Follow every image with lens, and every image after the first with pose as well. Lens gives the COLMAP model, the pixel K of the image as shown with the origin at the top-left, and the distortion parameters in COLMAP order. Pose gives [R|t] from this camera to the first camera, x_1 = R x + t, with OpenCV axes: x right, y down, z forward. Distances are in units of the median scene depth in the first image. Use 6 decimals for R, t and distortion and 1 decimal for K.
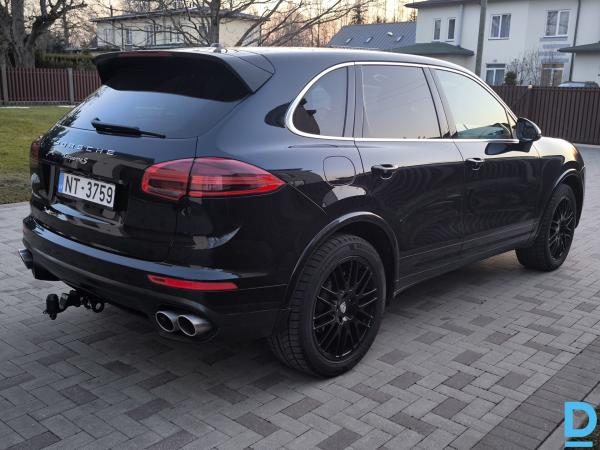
lens RADIAL K [[634.1, 0, 300.0], [0, 634.1, 225.0], [0, 0, 1]] dist [0.063410, 0.008388]
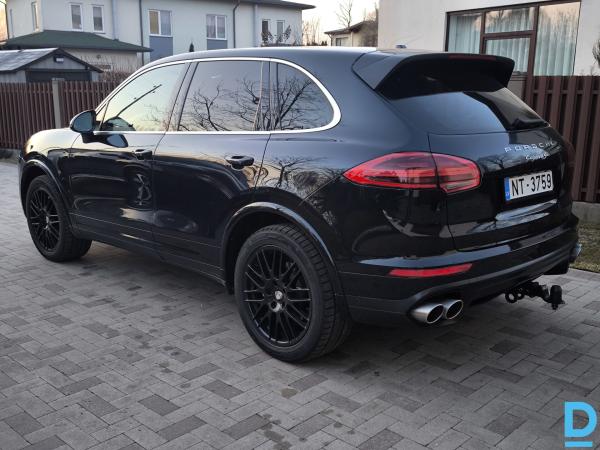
lens RADIAL K [[634.1, 0, 300.0], [0, 634.1, 225.0], [0, 0, 1]] dist [0.063410, 0.008388]
pose [[0.050096, -0.240632, 0.969323, -1.198858], [0.215580, 0.950267, 0.224761, -0.268911], [-0.975200, 0.197707, 0.099480, 1.095631]]
